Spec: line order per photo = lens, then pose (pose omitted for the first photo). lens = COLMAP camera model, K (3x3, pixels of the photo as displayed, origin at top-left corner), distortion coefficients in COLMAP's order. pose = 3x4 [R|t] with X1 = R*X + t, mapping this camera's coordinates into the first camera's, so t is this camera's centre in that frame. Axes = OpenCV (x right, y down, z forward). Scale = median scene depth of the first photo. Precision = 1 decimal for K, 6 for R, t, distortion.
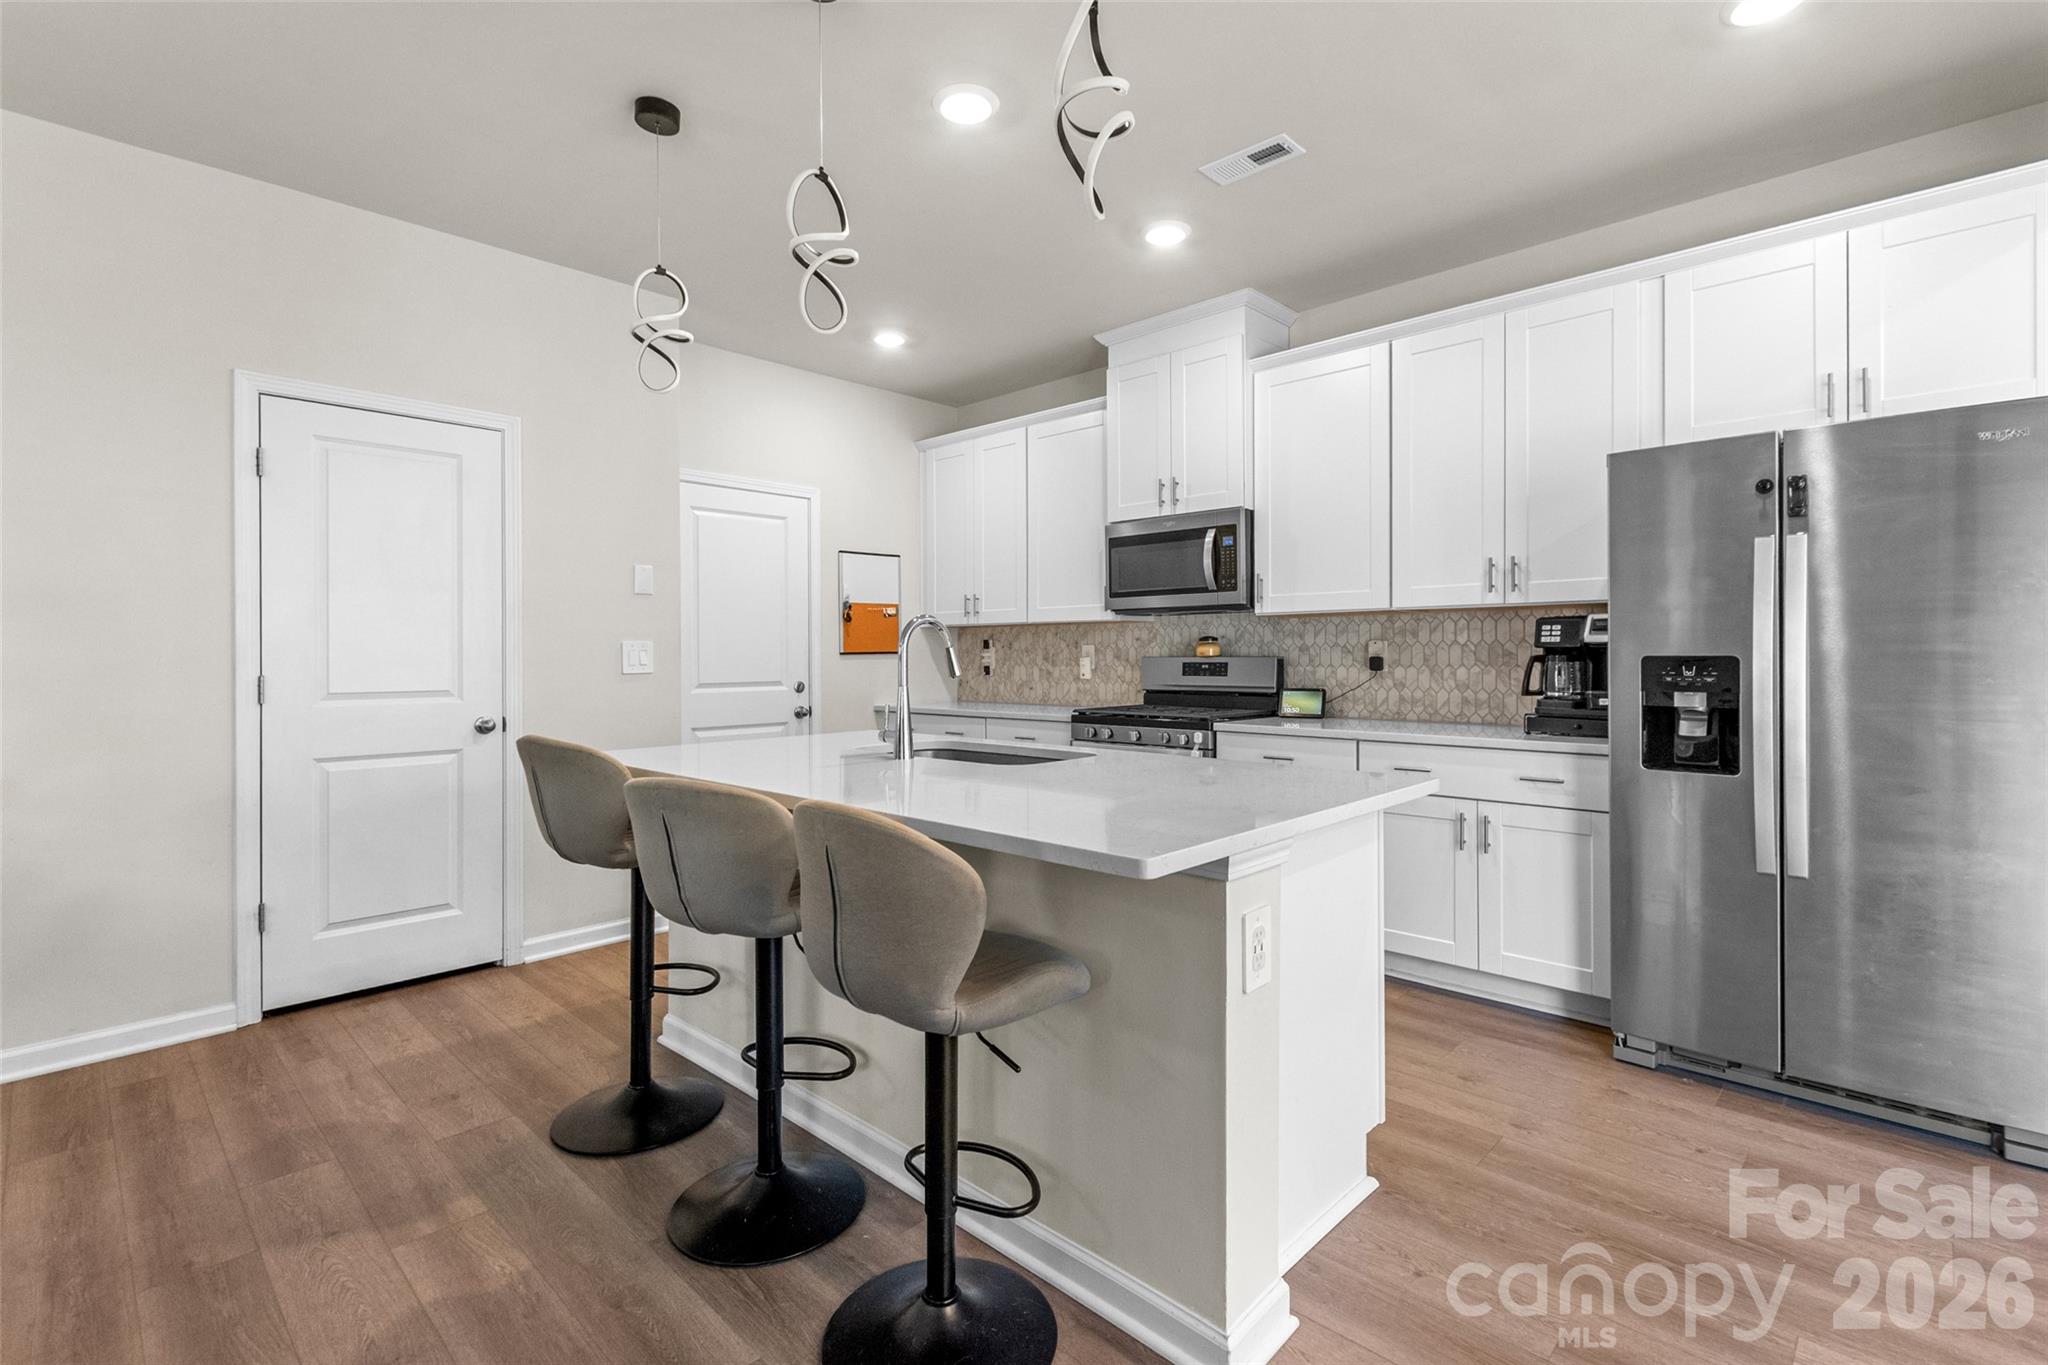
lens RADIAL K [[941.8, 0, 1053.9], [0, 941.8, 652.2], [0, 0, 1]] dist [0.001735, 0.000290]
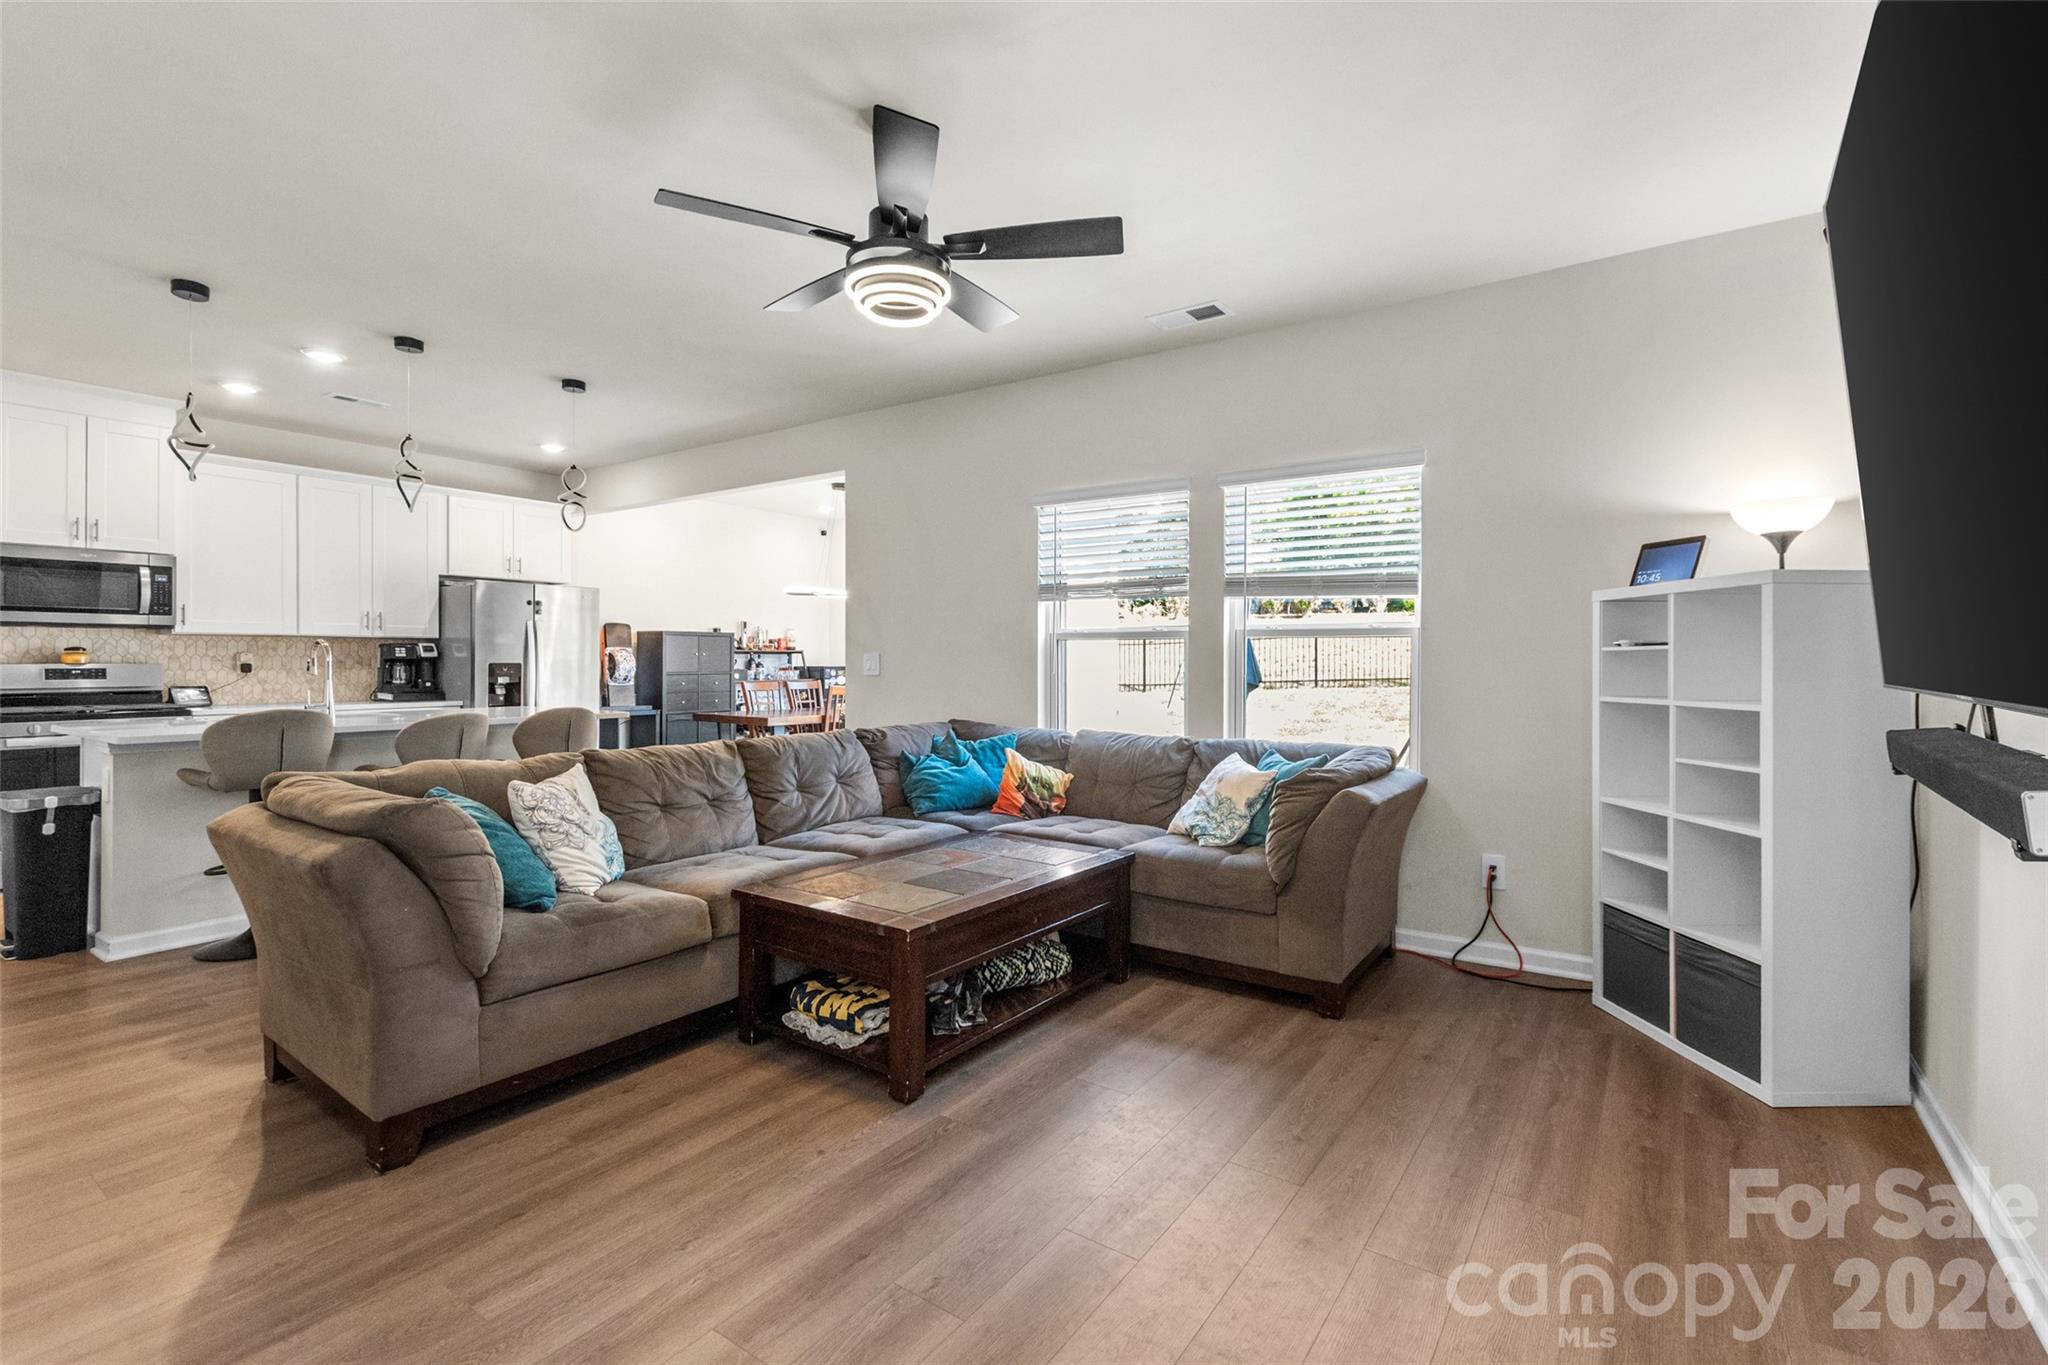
lens RADIAL K [[924.9, 0, 1039.7], [0, 924.9, 660.6], [0, 0, 1]] dist [0.001229, -0.000108]
pose [[-0.144464, 0.004529, 0.989500, -1.263014], [-0.001439, 0.999988, -0.004787, 0.004963], [-0.989509, -0.002116, -0.144456, -0.057678]]
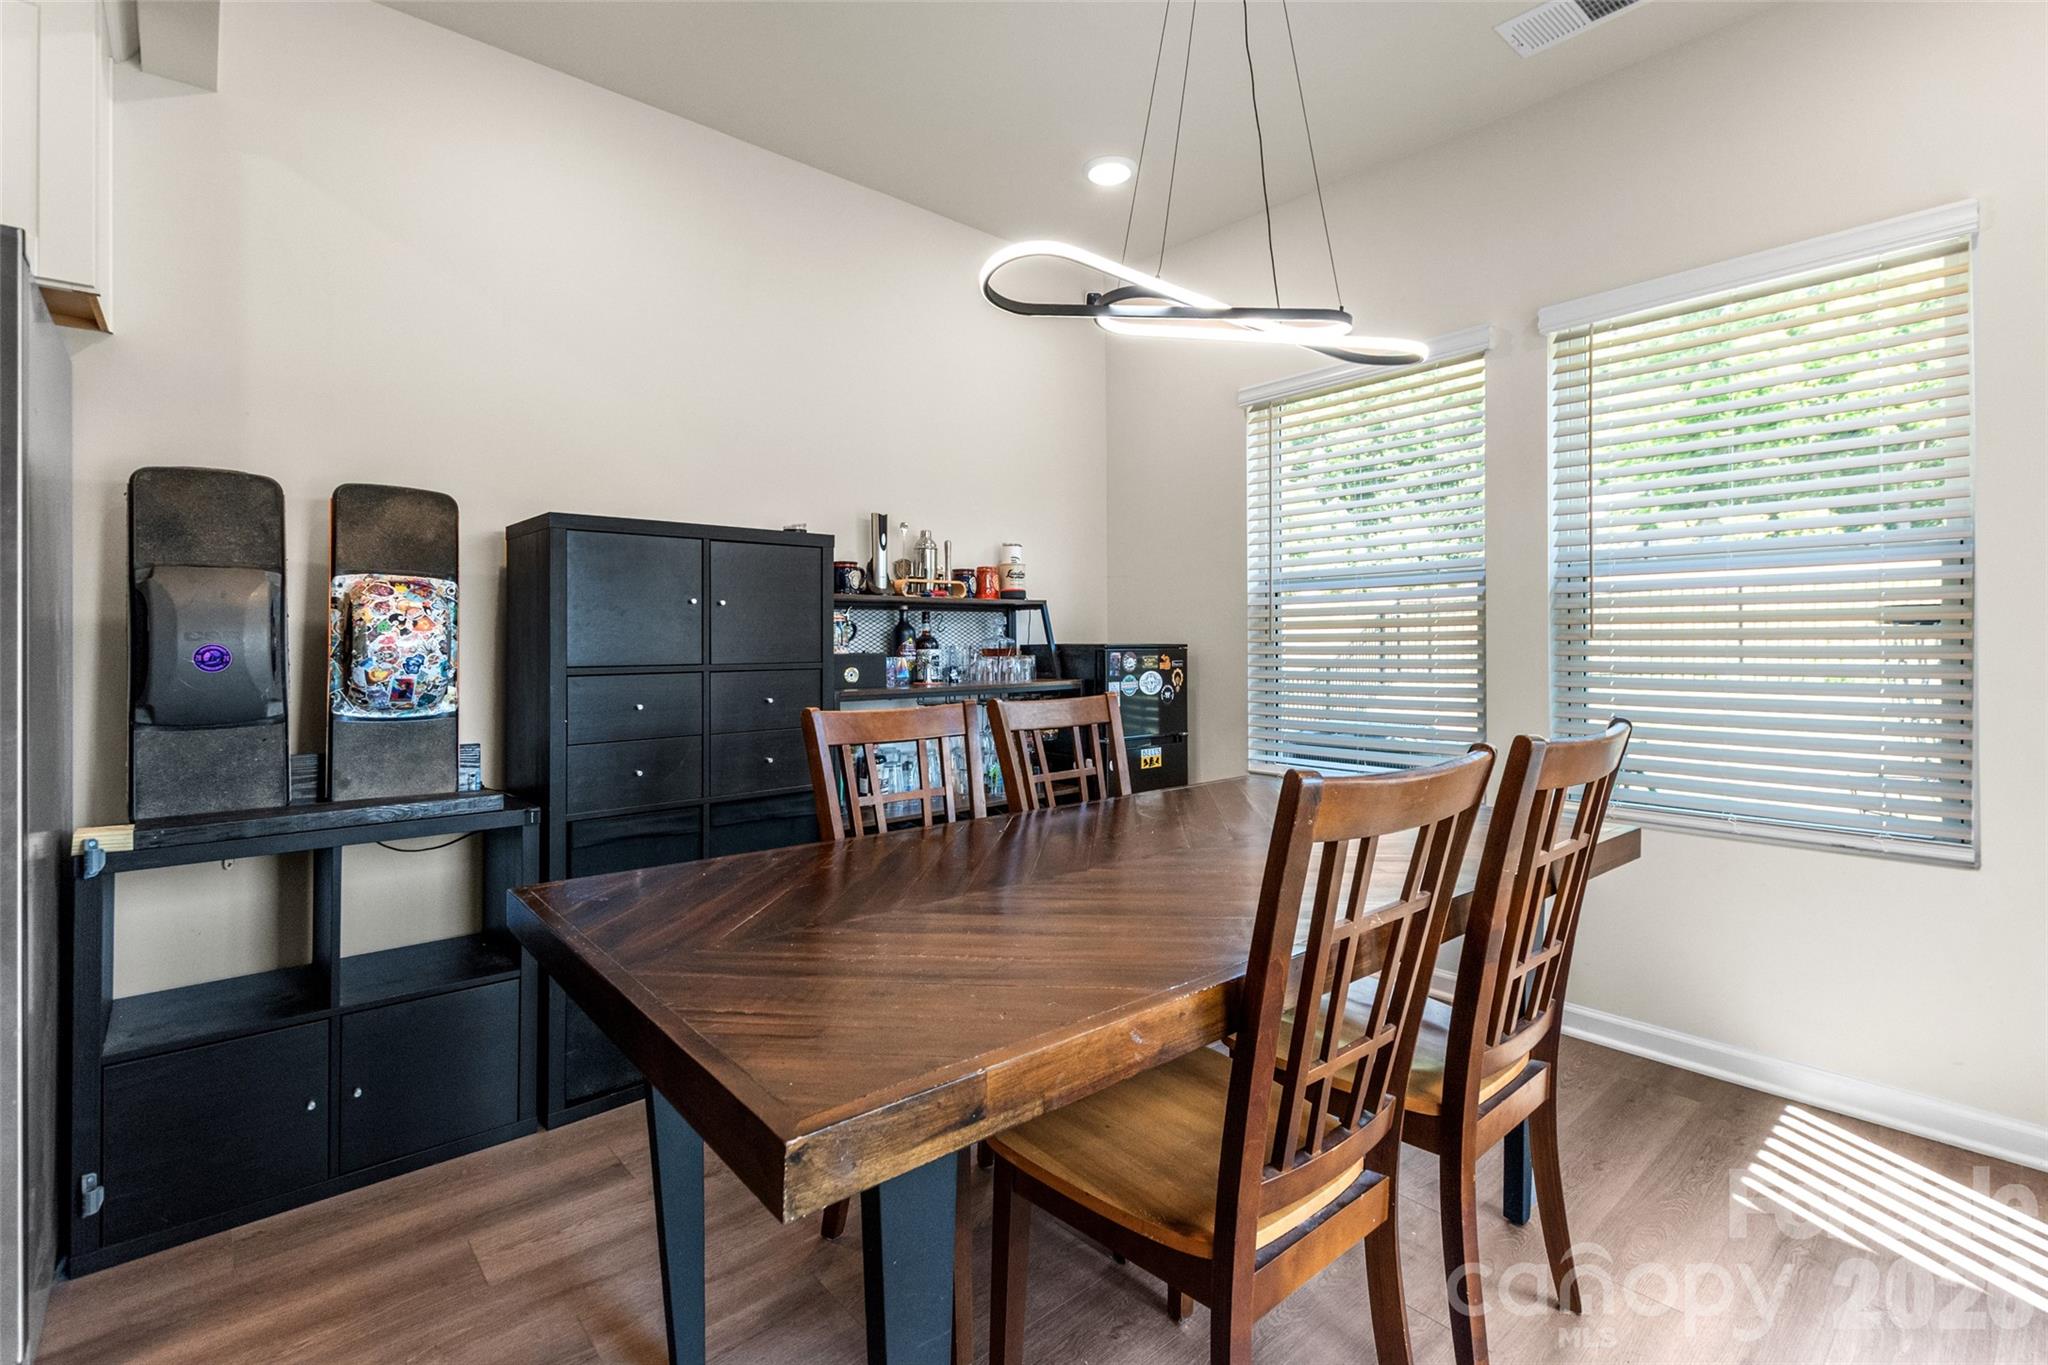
lens RADIAL K [[913.6, 0, 1024.7], [0, 913.6, 638.5], [0, 0, 1]] dist [0.001818, 0.000164]
pose [[0.106646, 0.009458, 0.994252, 0.257938], [0.007251, 0.999921, -0.010289, 0.011993], [-0.994271, 0.008307, 0.106569, 0.120949]]
